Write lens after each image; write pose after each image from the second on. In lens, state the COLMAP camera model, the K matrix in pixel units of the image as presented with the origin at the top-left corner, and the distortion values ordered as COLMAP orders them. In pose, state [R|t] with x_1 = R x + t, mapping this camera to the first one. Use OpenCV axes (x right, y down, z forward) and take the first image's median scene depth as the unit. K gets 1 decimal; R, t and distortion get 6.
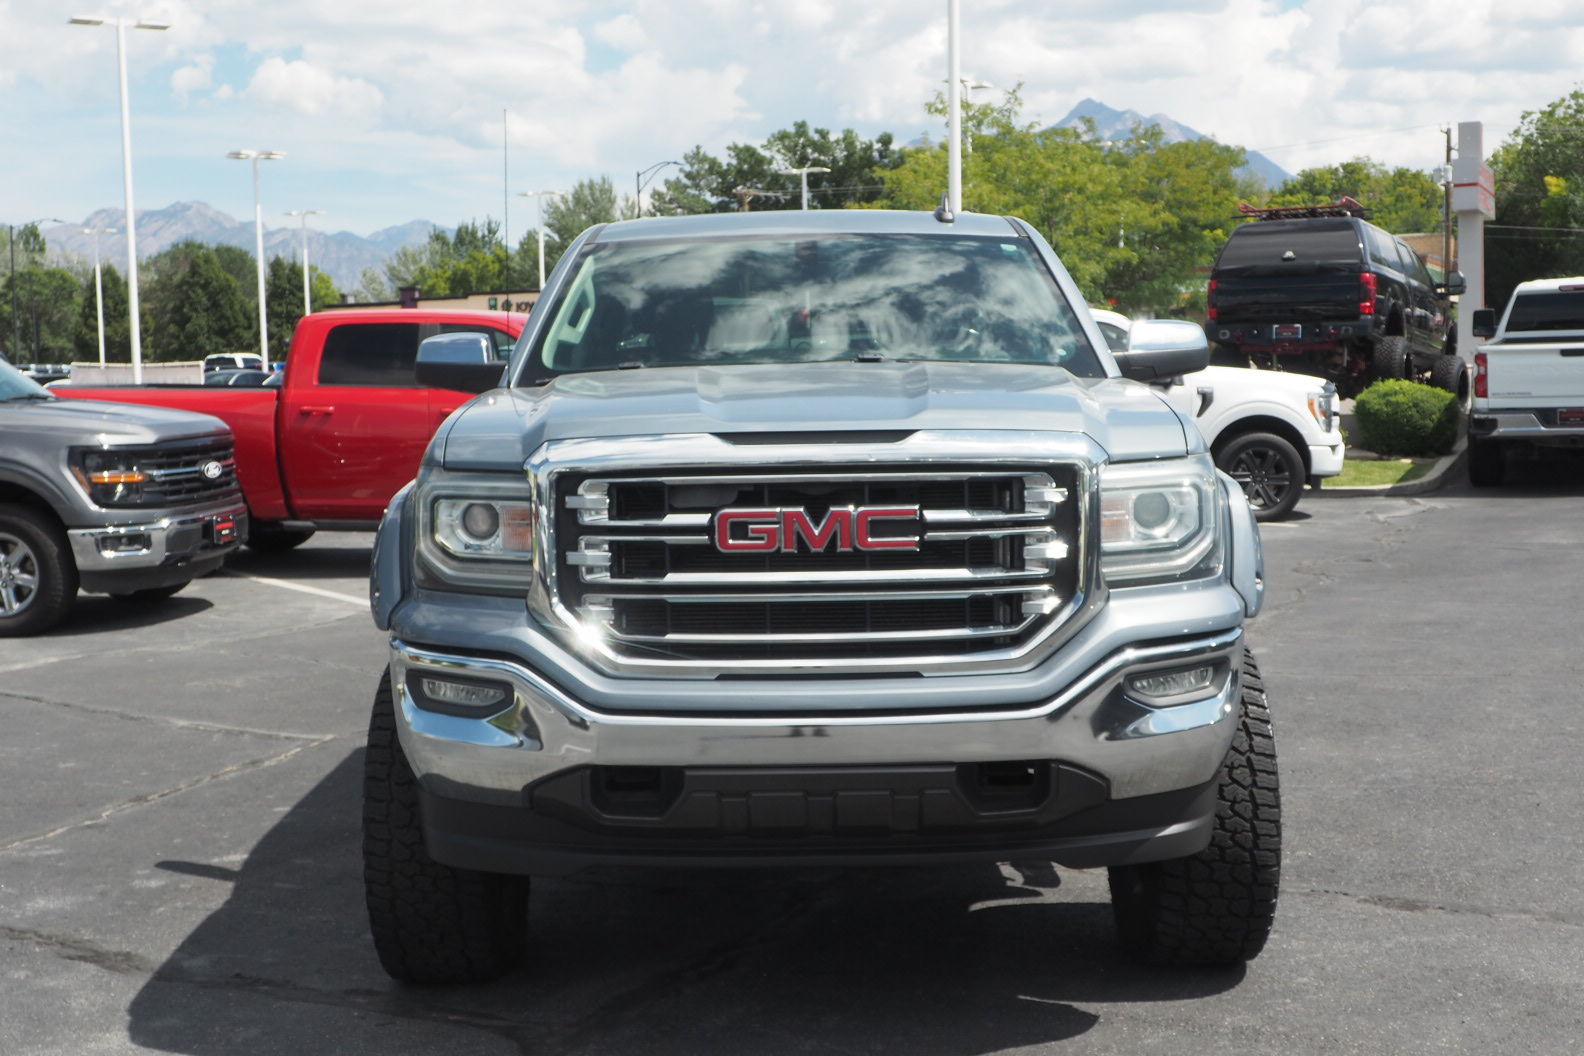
lens RADIAL K [[2020.3, 0, 791.8], [0, 2020.3, 530.0], [0, 0, 1]] dist [-0.018462, 0.000000]
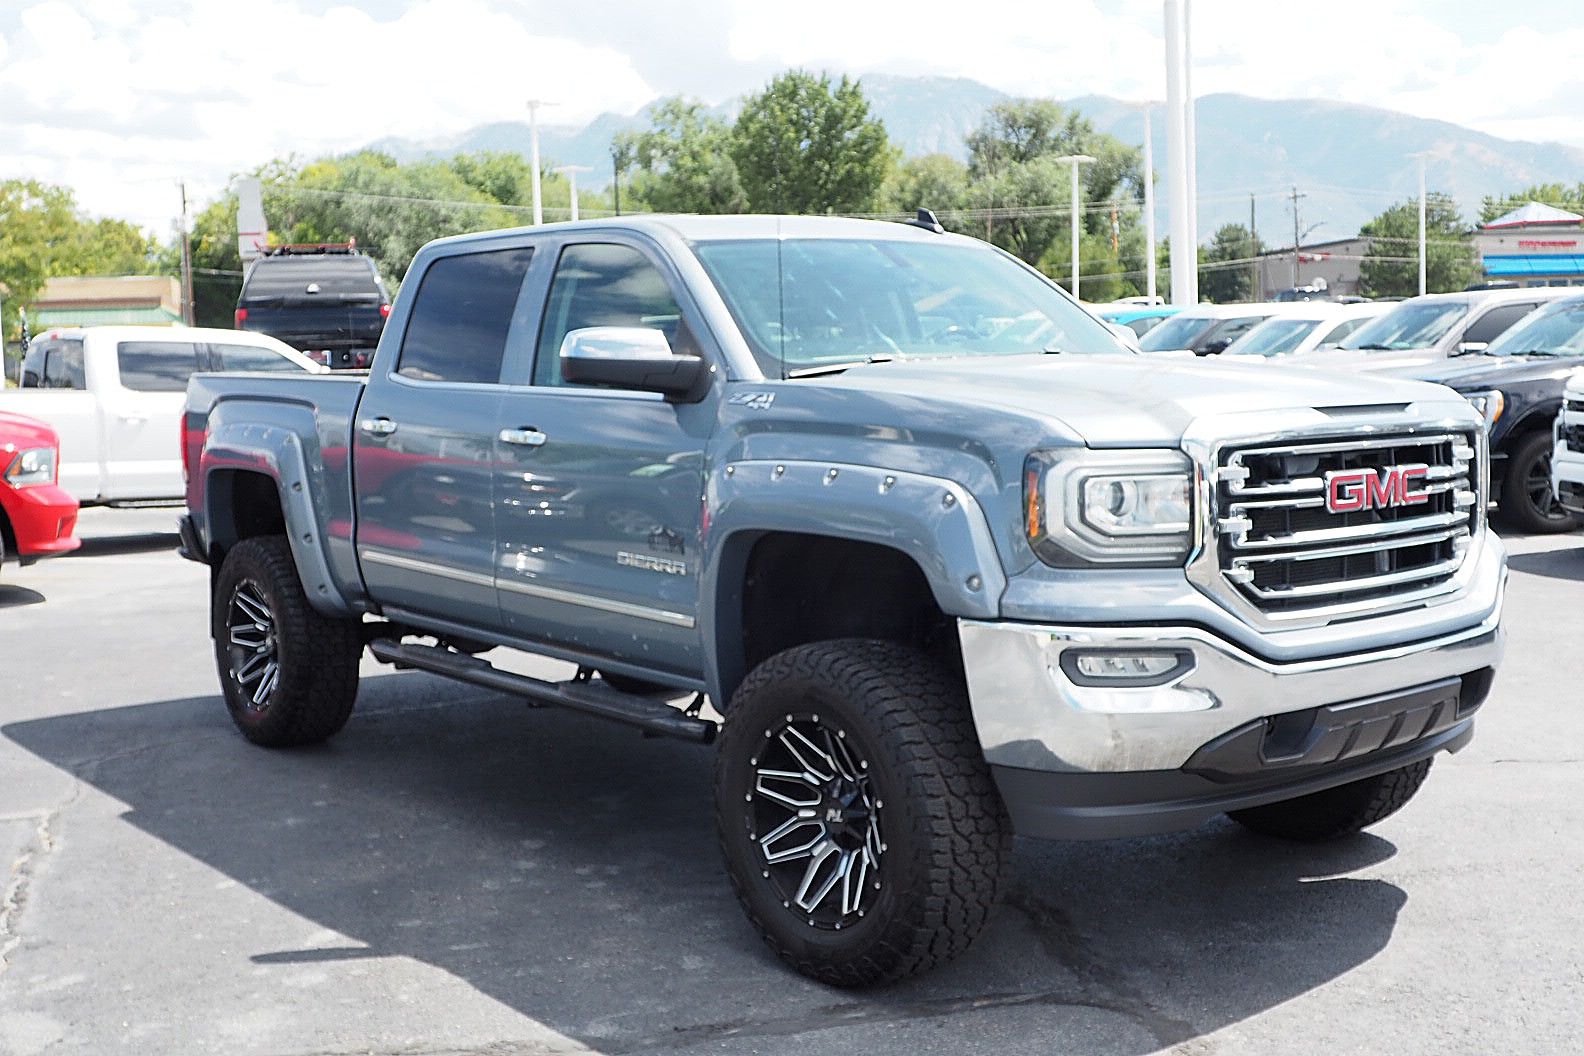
lens RADIAL K [[1801.3, 0, 795.4], [0, 1801.3, 517.4], [0, 0, 1]] dist [-0.009972, 0.000000]
pose [[0.762004, -0.052031, 0.645478, -0.633294], [0.062523, 0.998021, 0.006639, -0.007894], [-0.644546, 0.035298, 0.763750, 0.292807]]
